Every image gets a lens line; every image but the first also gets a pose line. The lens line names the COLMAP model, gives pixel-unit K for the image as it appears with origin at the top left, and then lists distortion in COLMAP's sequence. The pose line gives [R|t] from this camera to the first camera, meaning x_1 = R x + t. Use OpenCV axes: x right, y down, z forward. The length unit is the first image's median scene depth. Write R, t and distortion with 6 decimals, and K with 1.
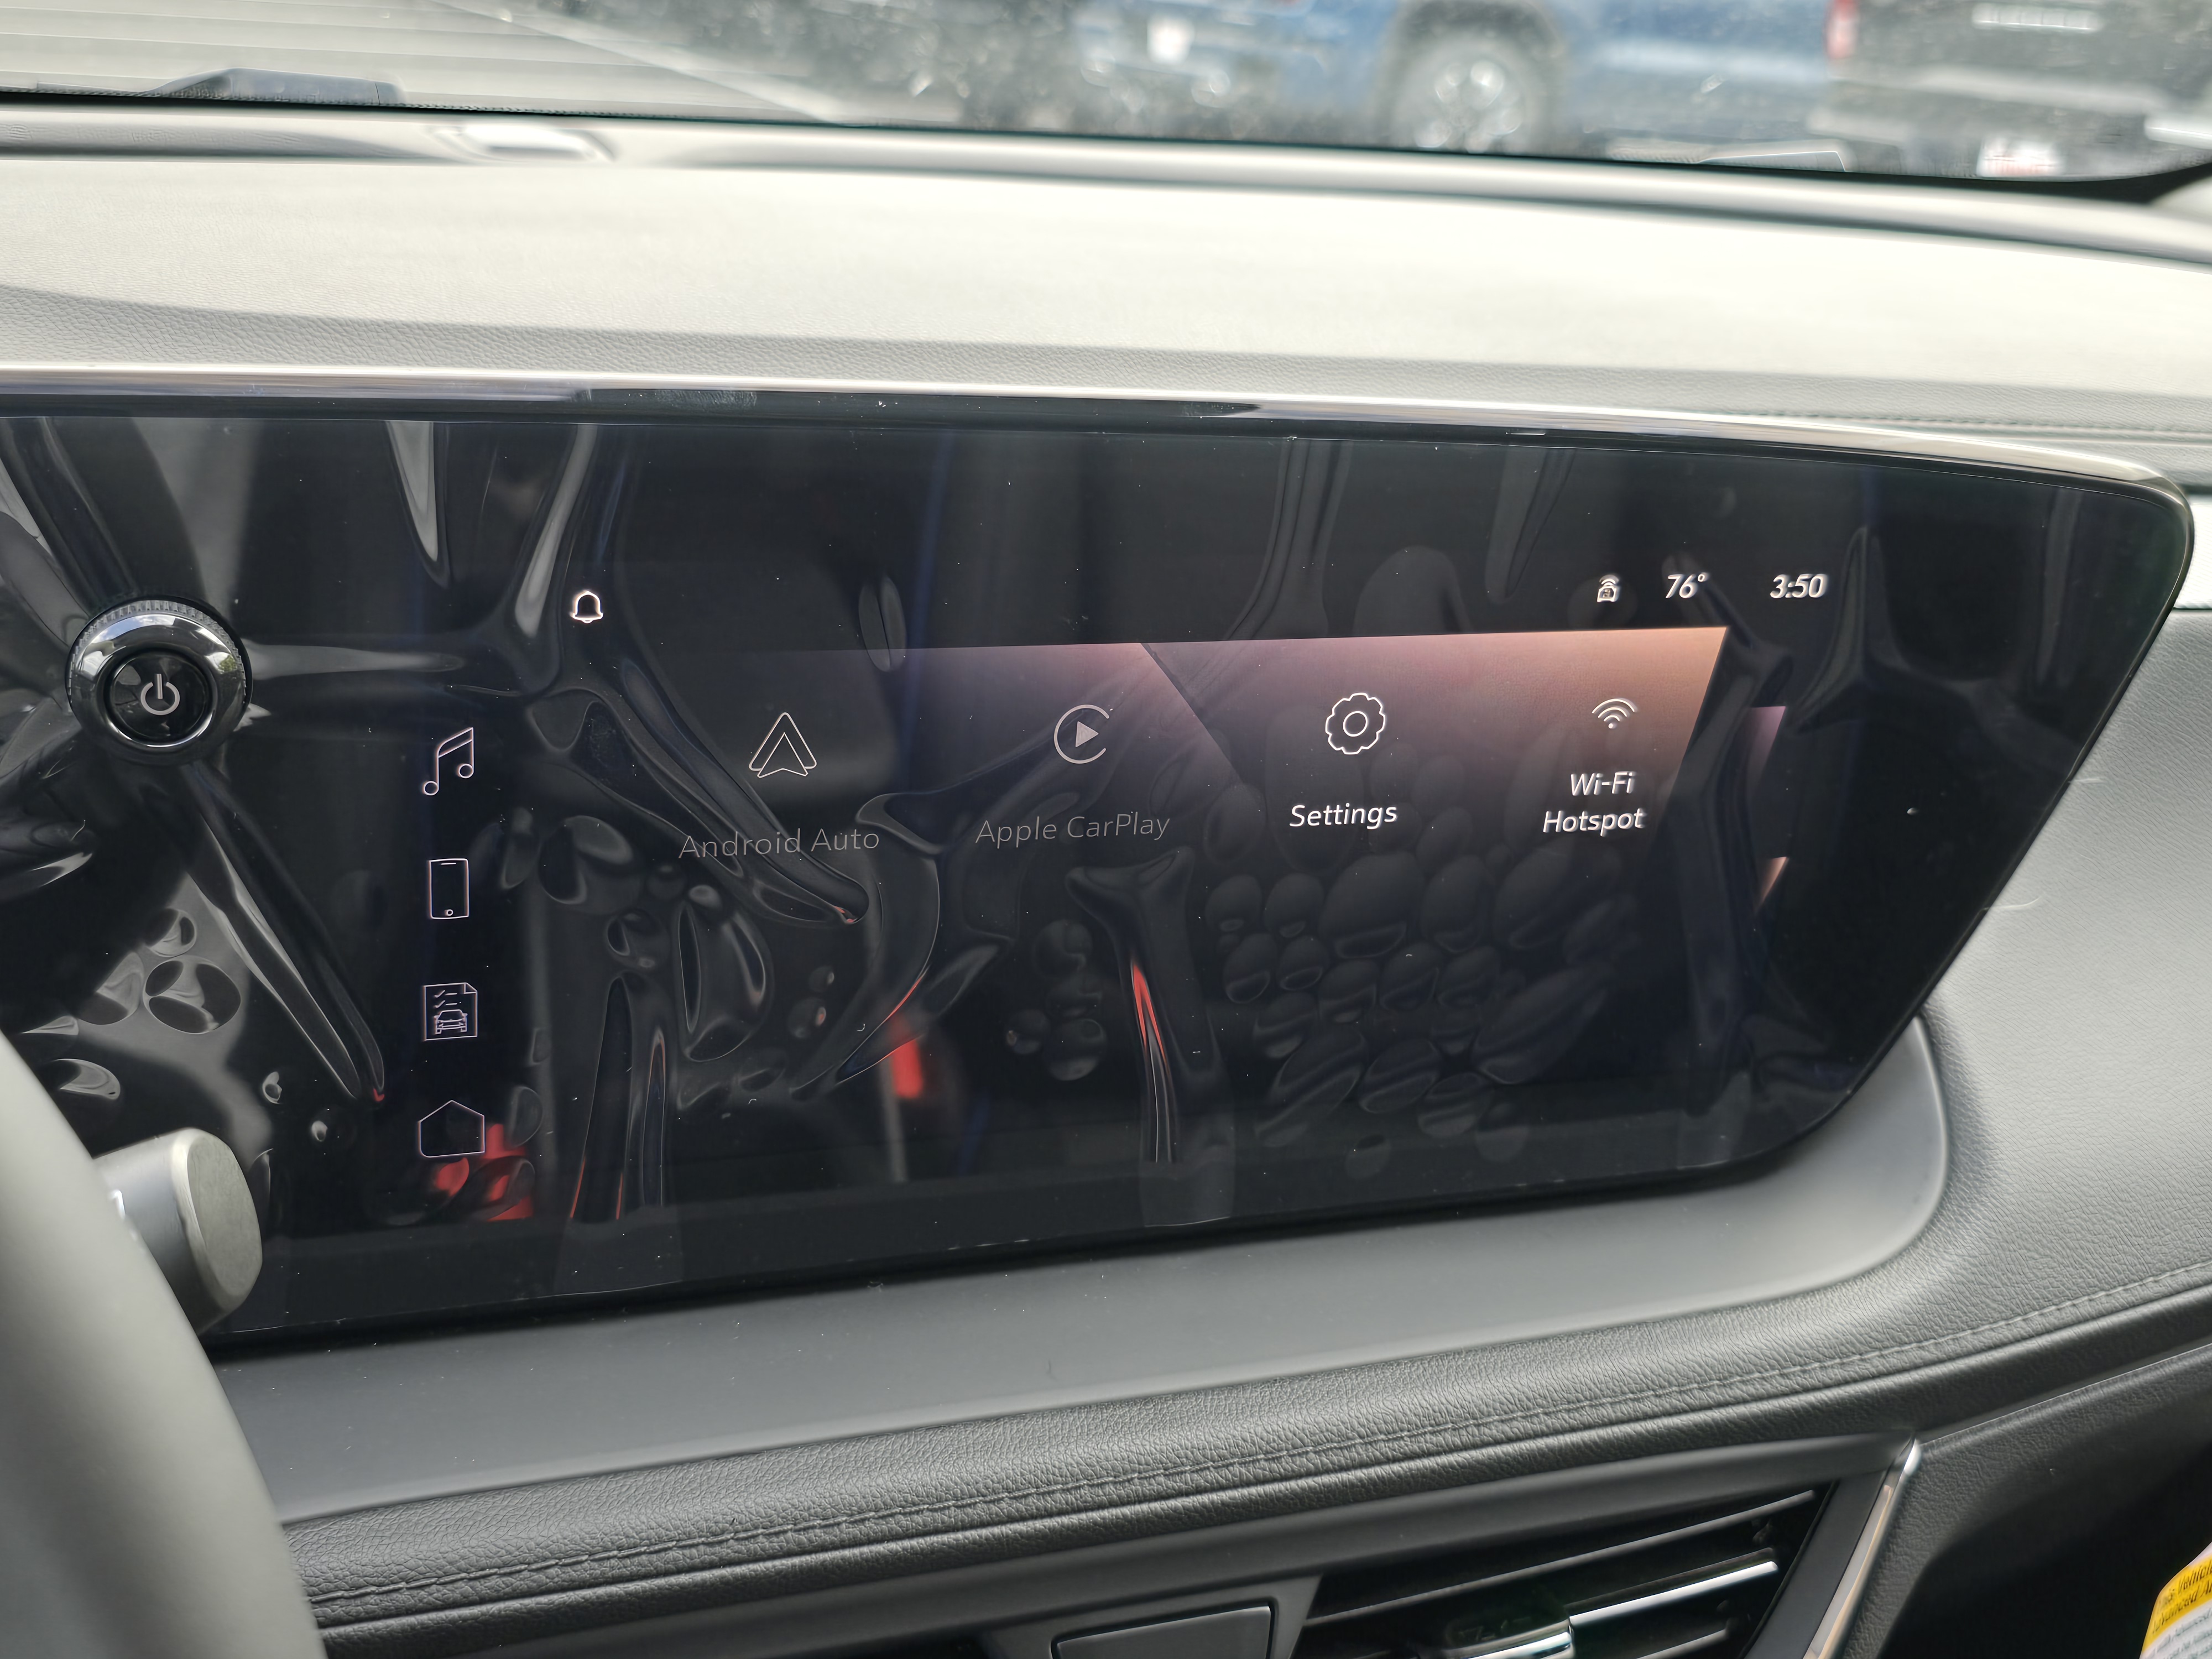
lens RADIAL K [[2577.8, 0, 1075.7], [0, 2577.8, 881.6], [0, 0, 1]] dist [0.019797, -0.039676]
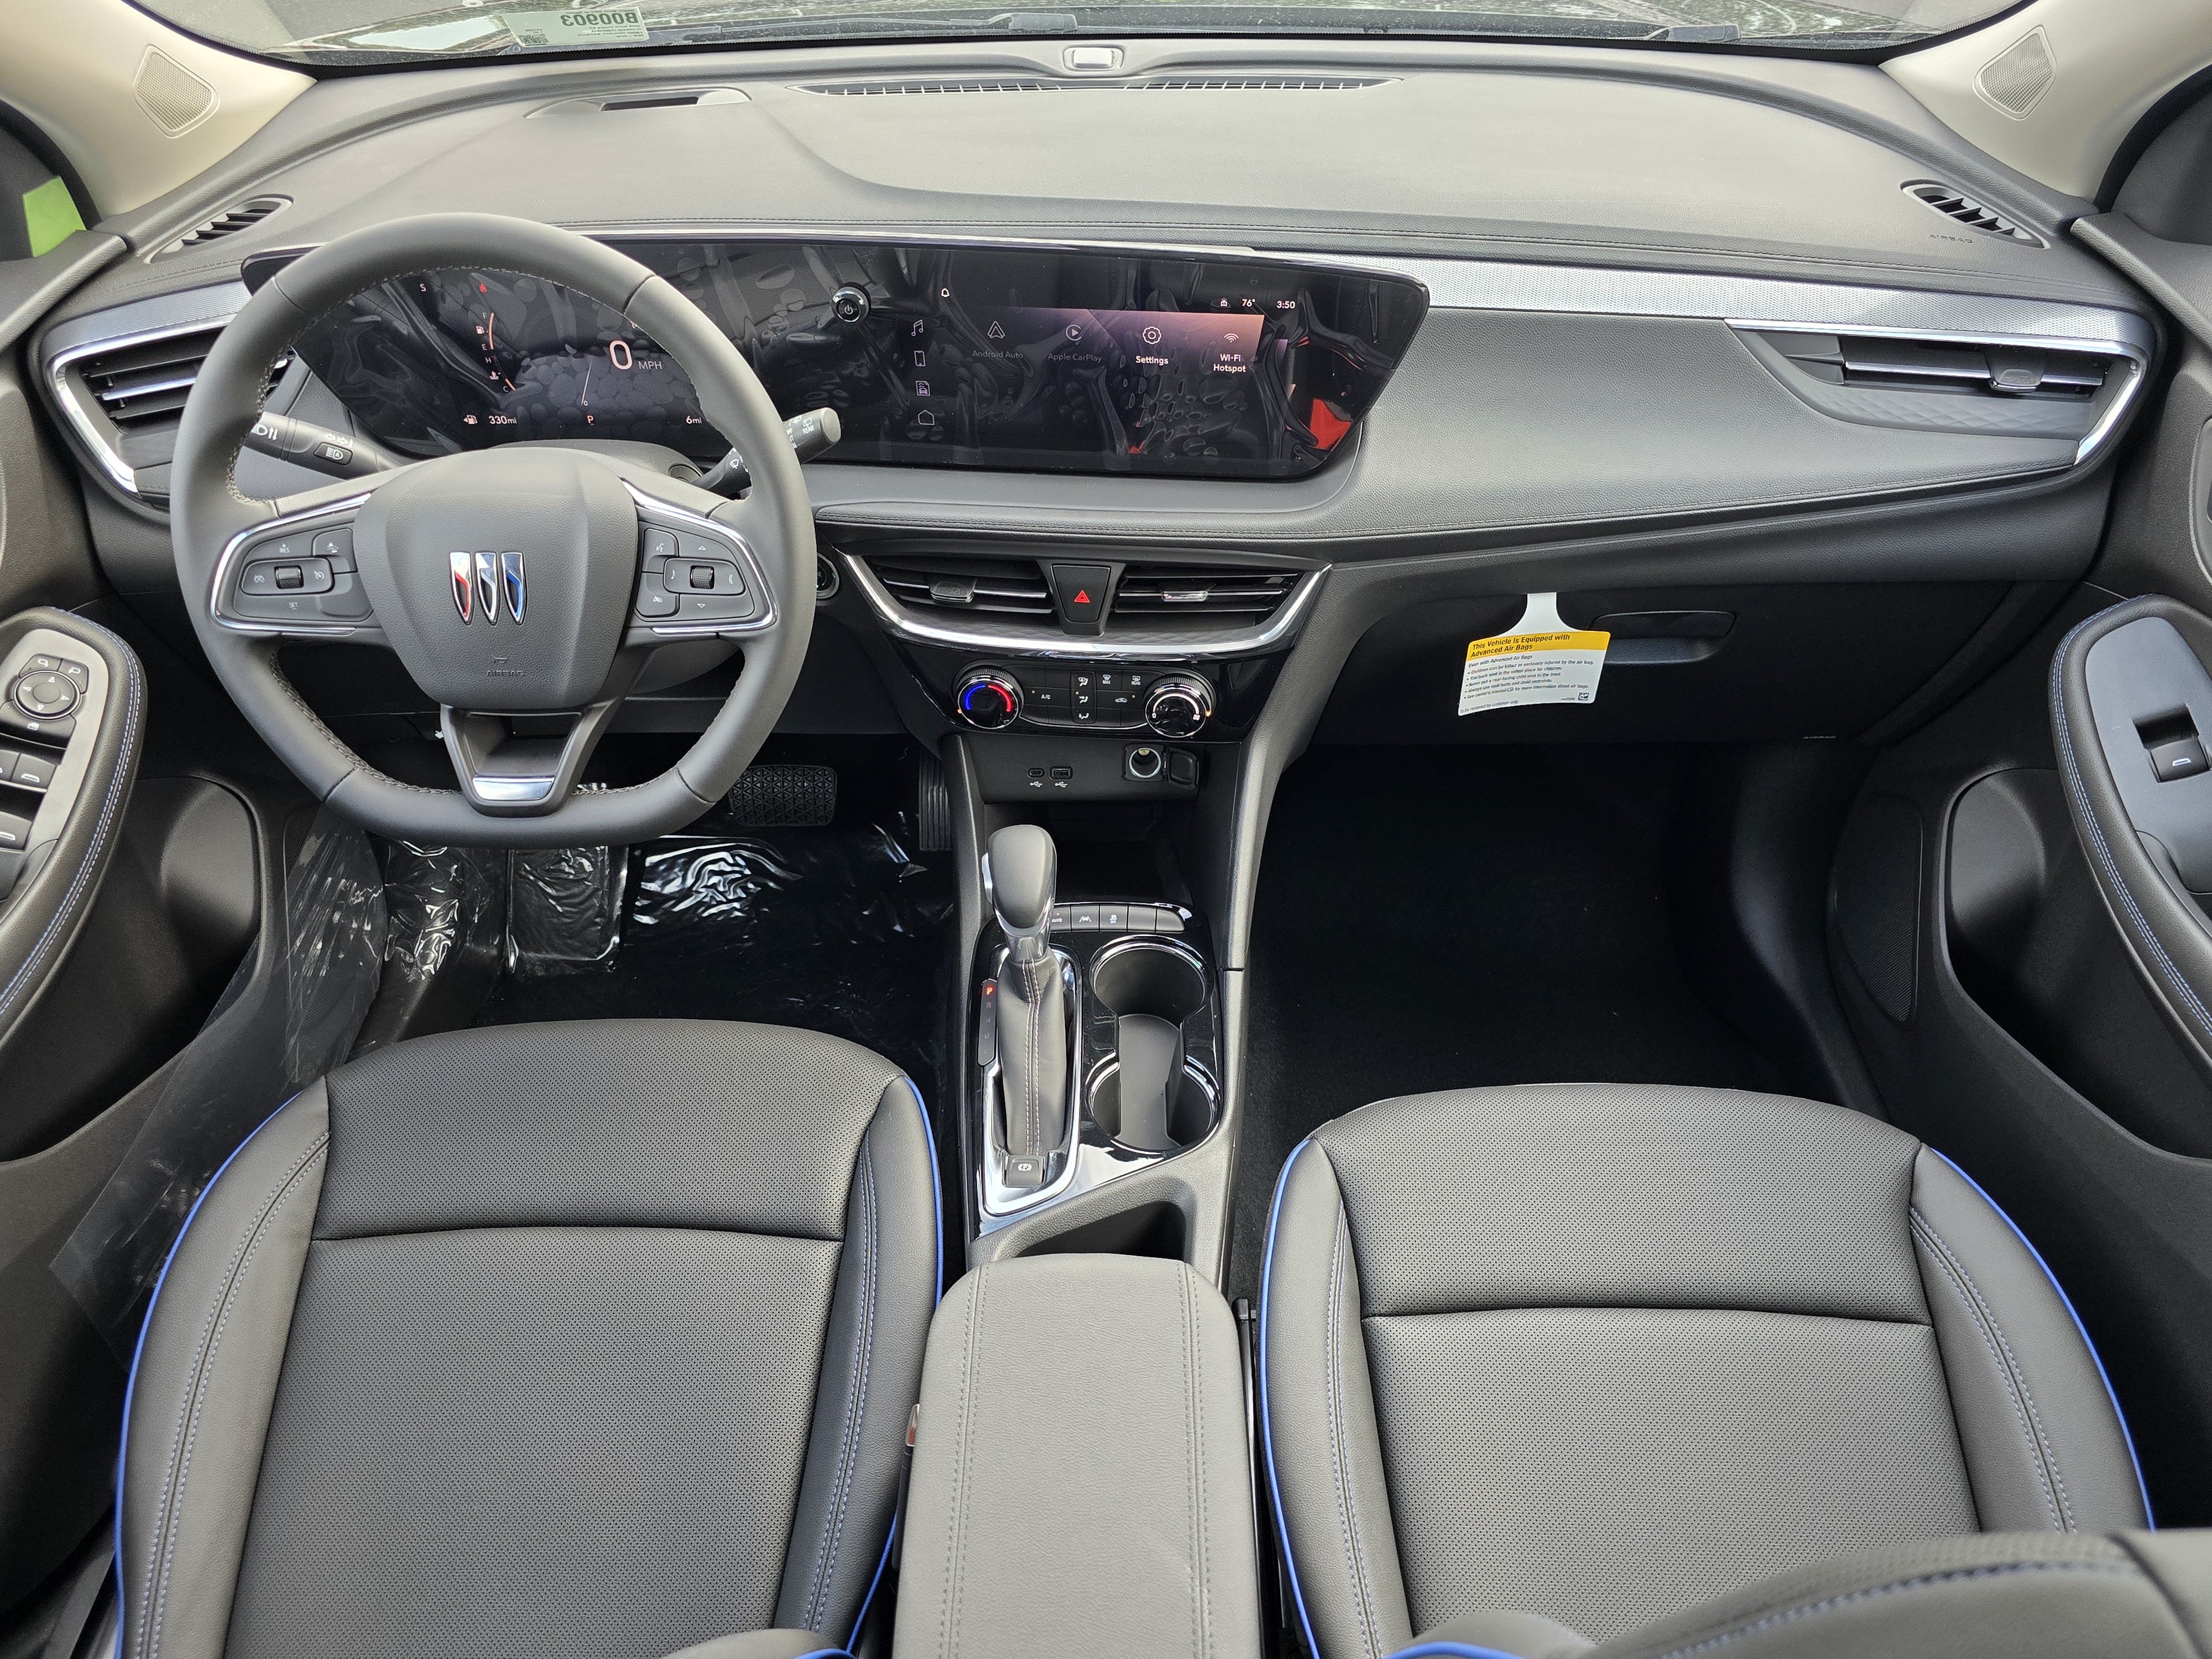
lens RADIAL K [[1540.2, 0, 1106.0], [0, 1540.2, 829.5], [0, 0, 1]] dist [0.058574, -0.051512]
pose [[0.897175, 0.221391, -0.382181, 1.034510], [-0.083382, 0.934641, 0.345680, -0.157658], [0.433732, -0.278268, 0.856997, -1.112972]]
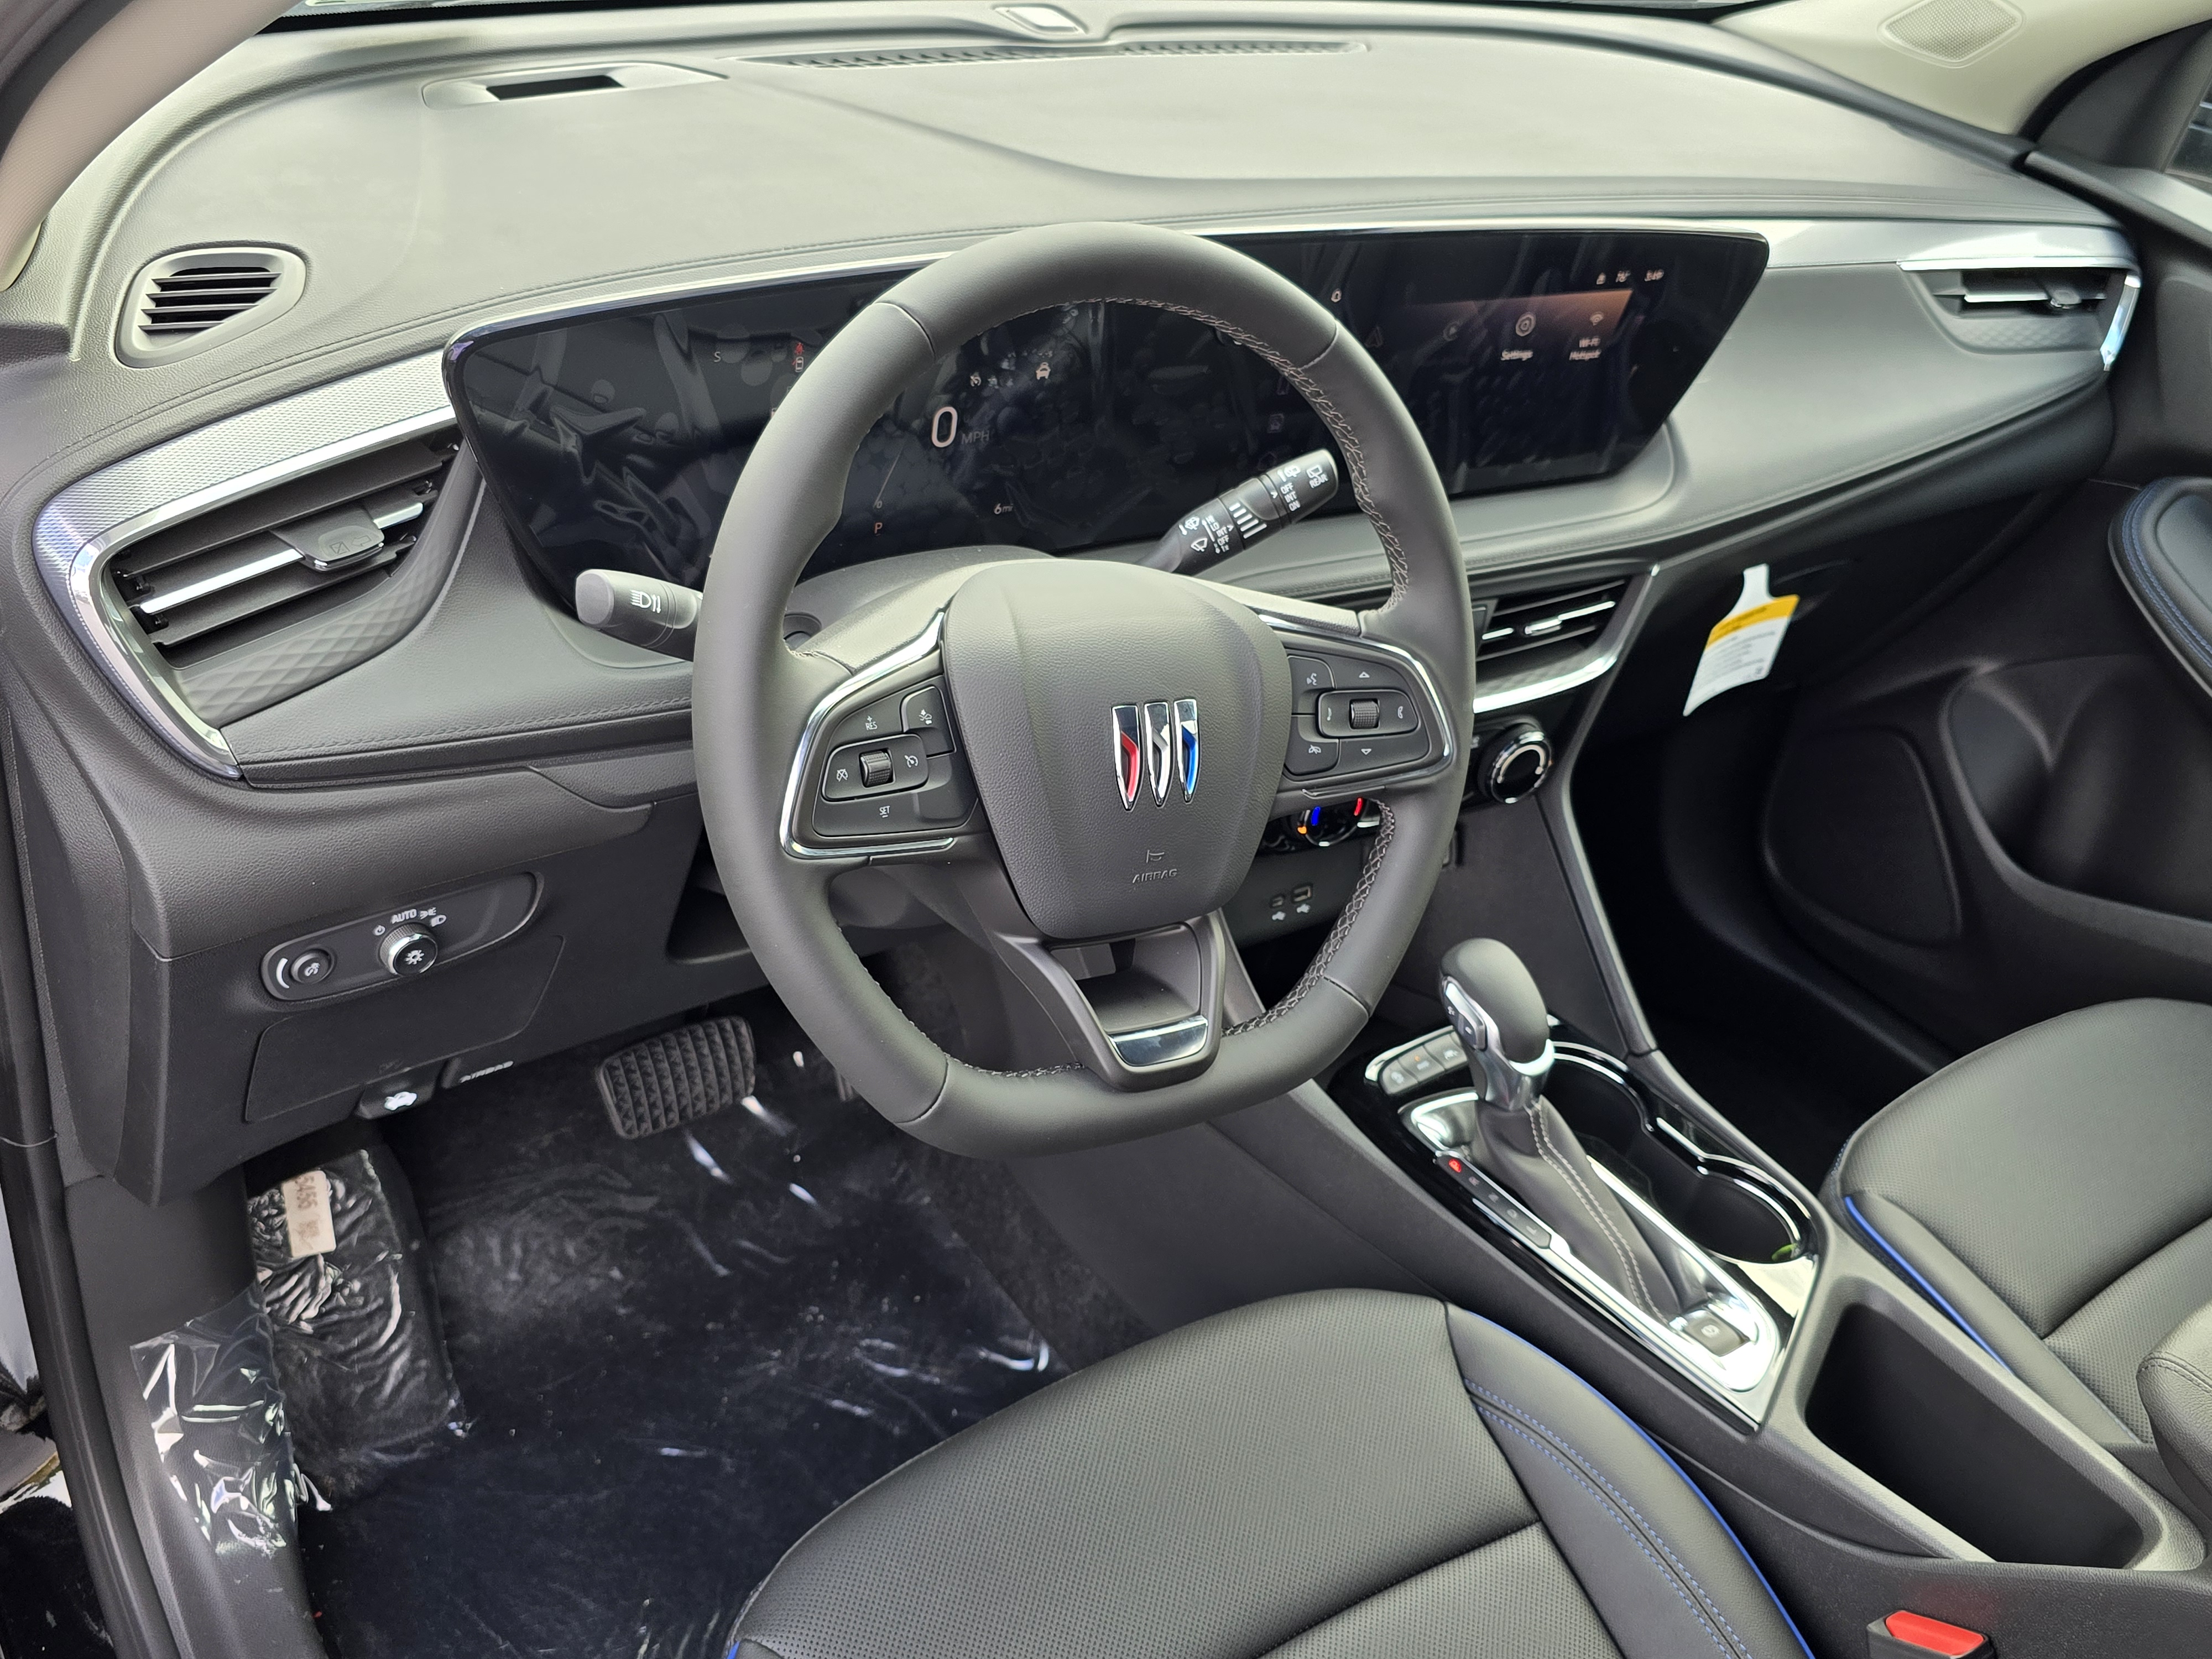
lens RADIAL K [[1972.7, 0, 1098.5], [0, 1972.7, 859.6], [0, 0, 1]] dist [0.047867, -0.009673]
pose [[0.983623, -0.050270, 0.173088, -0.830367], [0.005236, 0.967882, 0.251349, -0.040014], [-0.180164, -0.246326, 0.952294, -1.329051]]
